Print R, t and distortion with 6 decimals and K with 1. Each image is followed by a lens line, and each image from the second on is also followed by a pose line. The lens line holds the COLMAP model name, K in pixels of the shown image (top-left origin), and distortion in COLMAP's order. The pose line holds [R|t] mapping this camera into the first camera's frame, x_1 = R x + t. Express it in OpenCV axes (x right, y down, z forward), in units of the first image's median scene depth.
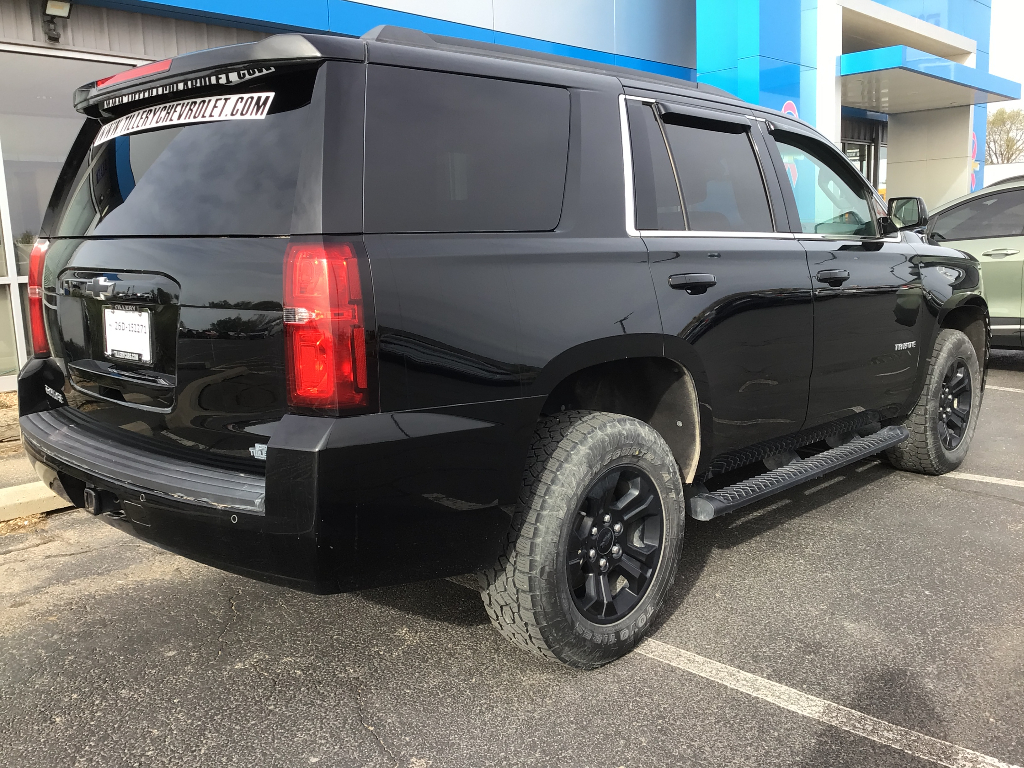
lens RADIAL K [[921.3, 0, 512.0], [0, 921.3, 384.0], [0, 0, 1]] dist [0.075165, -0.010191]
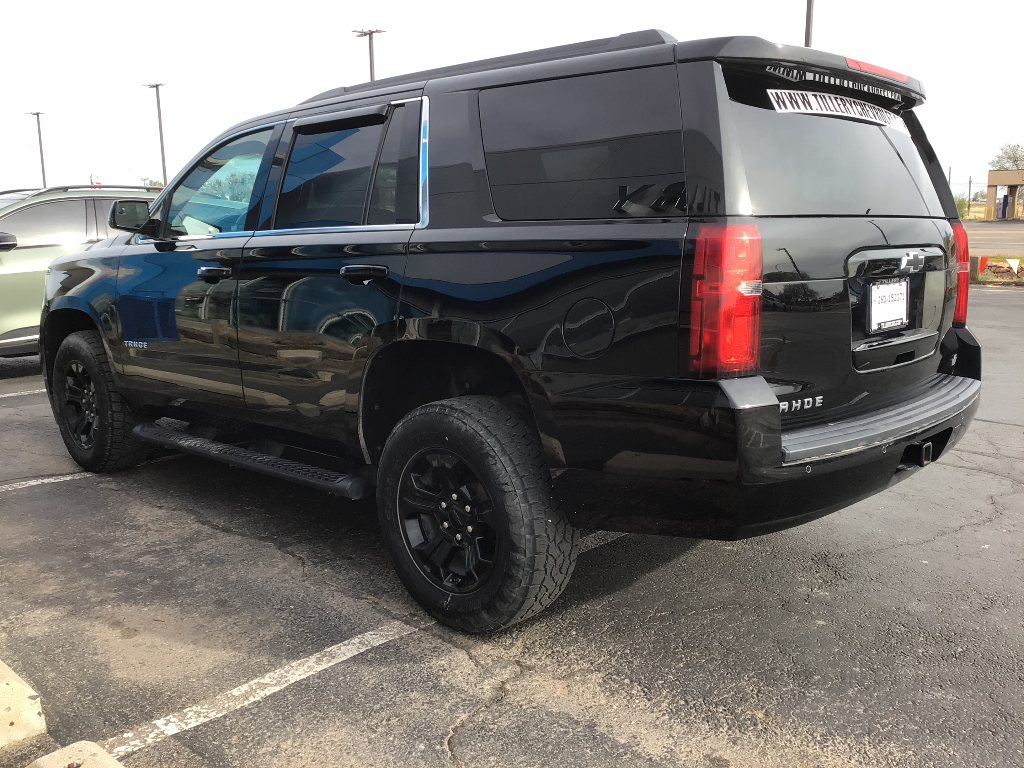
lens RADIAL K [[921.3, 0, 512.0], [0, 921.3, 384.0], [0, 0, 1]] dist [0.075165, -0.010191]
pose [[-0.043991, -0.138425, 0.989395, -1.398164], [0.153193, 0.977707, 0.143601, -0.176470], [-0.987217, 0.157886, -0.021804, 1.378692]]
